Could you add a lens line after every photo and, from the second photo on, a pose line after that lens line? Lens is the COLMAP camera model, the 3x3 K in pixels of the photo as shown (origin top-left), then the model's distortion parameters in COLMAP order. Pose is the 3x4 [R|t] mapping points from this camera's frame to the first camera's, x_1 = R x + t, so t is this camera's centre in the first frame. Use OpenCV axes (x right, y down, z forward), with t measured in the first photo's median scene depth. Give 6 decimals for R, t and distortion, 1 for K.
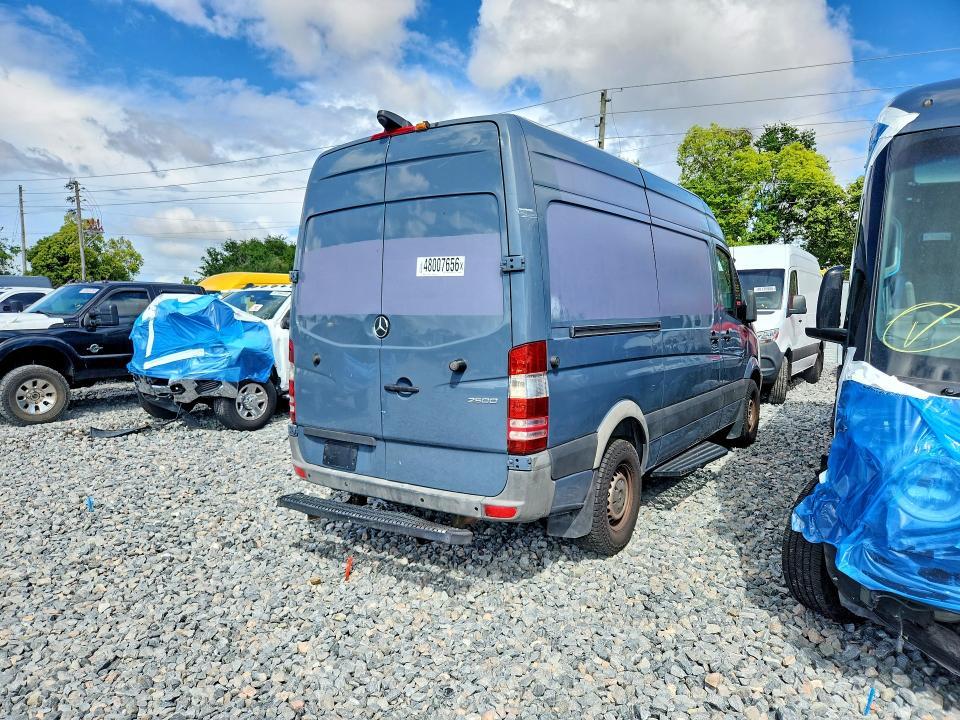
lens RADIAL K [[663.3, 0, 460.9], [0, 663.3, 368.9], [0, 0, 1]] dist [0.039663, -0.012270]
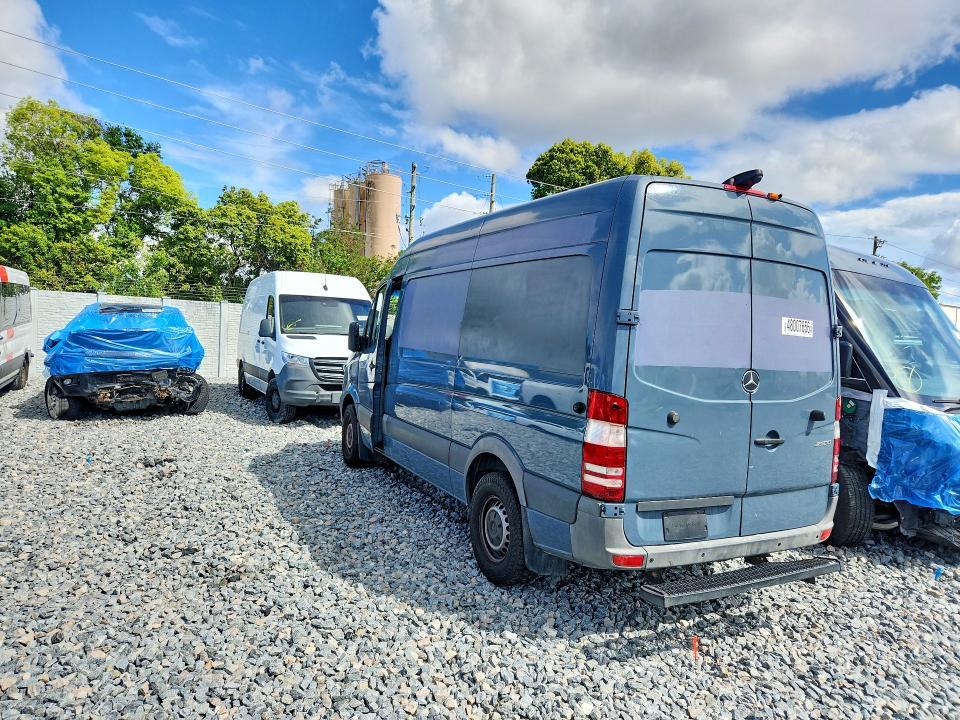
lens RADIAL K [[663.3, 0, 484.1], [0, 663.3, 356.5], [0, 0, 1]] dist [0.039663, -0.012270]
pose [[0.434169, 0.000853, 0.900831, -1.117464], [0.023699, 0.999643, -0.012368, -0.091388], [-0.900520, 0.026718, 0.433994, 0.867923]]
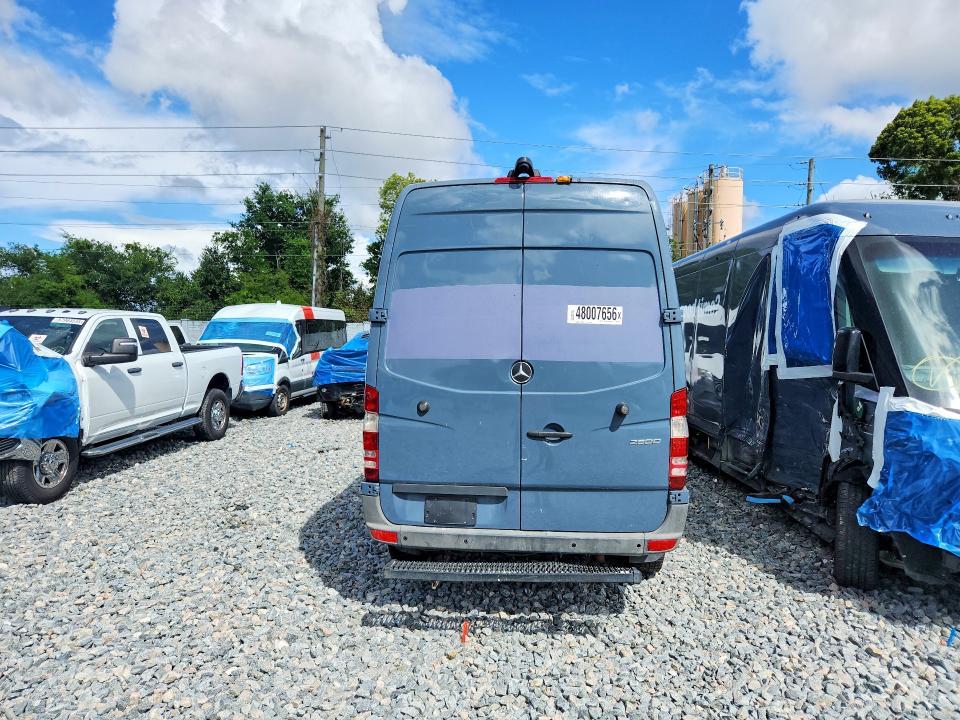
lens RADIAL K [[663.3, 0, 466.9], [0, 663.3, 361.8], [0, 0, 1]] dist [0.039663, -0.012270]
pose [[0.854197, -0.003391, 0.519939, -0.653680], [0.031784, 0.998449, -0.045705, -0.034852], [-0.518977, 0.055567, 0.852980, 0.193814]]
